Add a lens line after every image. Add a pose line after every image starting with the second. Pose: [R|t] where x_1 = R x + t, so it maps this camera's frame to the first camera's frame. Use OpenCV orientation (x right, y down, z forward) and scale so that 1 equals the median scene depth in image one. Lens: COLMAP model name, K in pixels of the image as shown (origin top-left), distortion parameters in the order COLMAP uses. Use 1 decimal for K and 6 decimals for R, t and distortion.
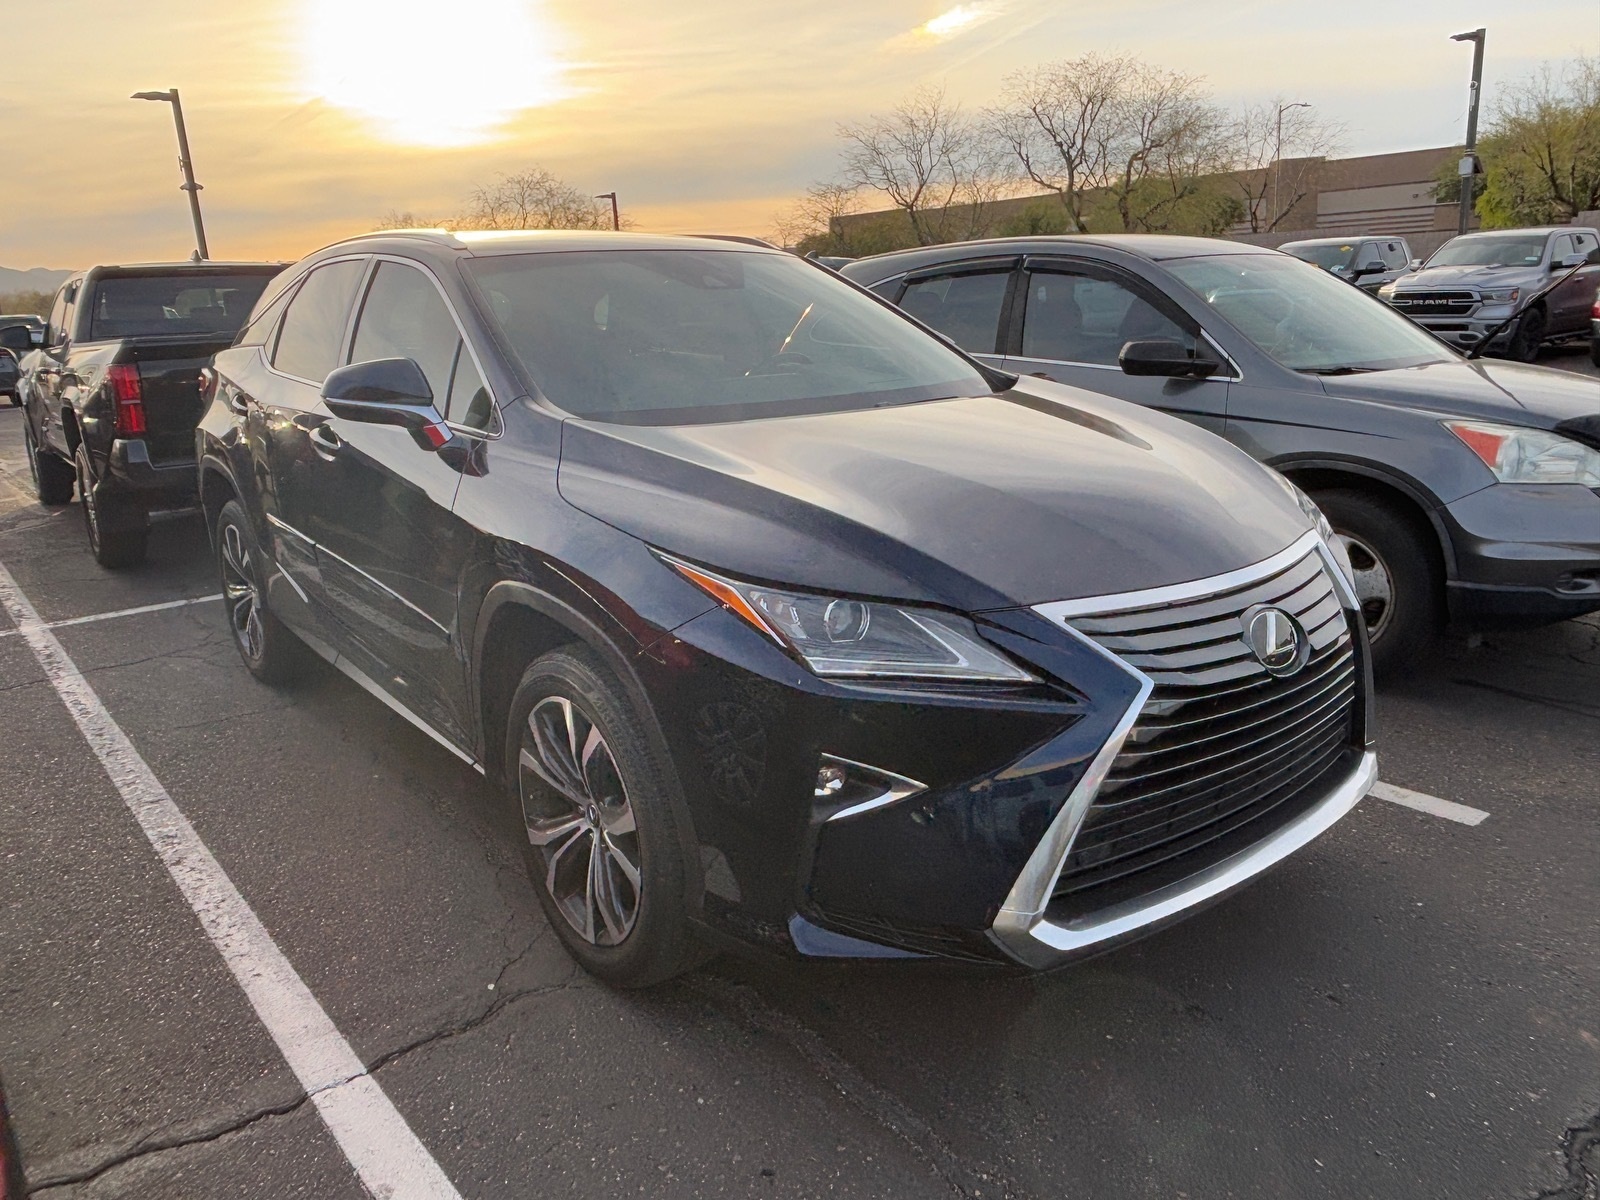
lens RADIAL K [[1116.4, 0, 801.4], [0, 1116.4, 604.5], [0, 0, 1]] dist [-0.036277, 0.001959]
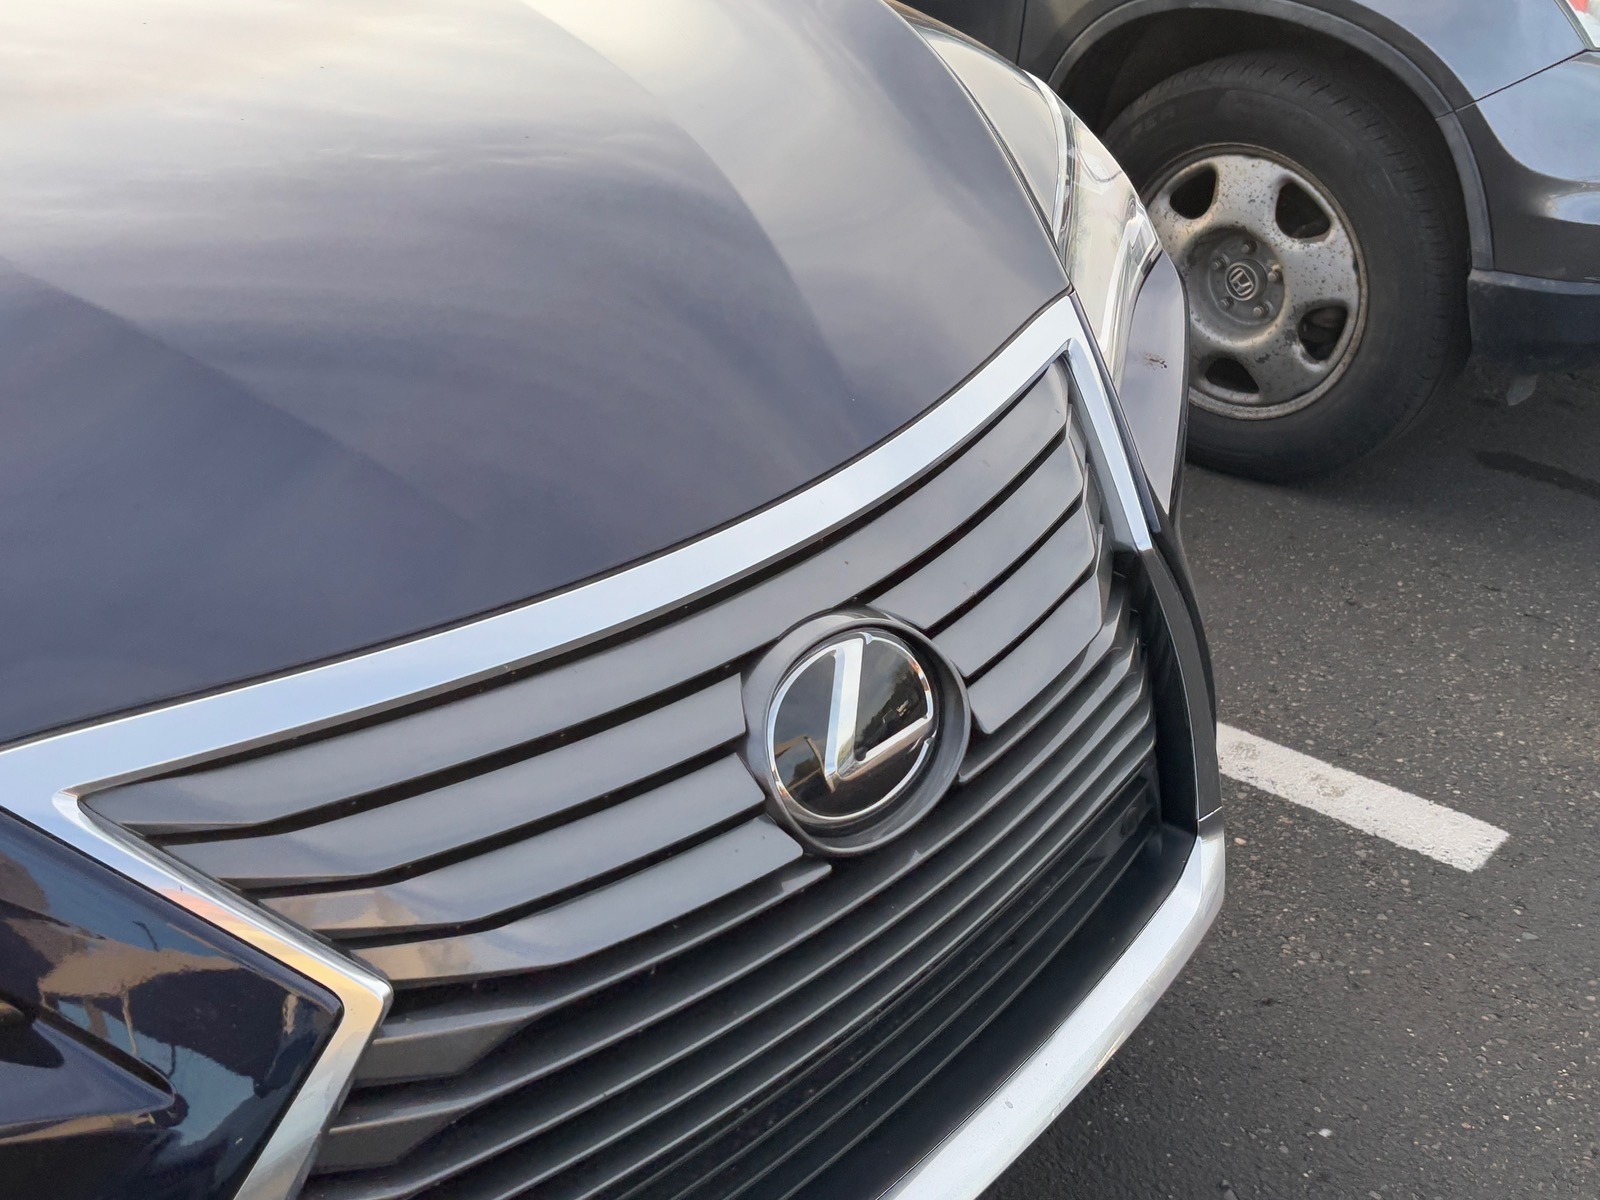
lens RADIAL K [[2013.8, 0, 800.4], [0, 2013.8, 597.4], [0, 0, 1]] dist [0.000916, 0.000000]
pose [[0.982270, -0.048516, 0.181084, 0.240638], [0.010710, 0.978878, 0.204165, -0.103246], [-0.187164, -0.198606, 0.962042, 0.340487]]
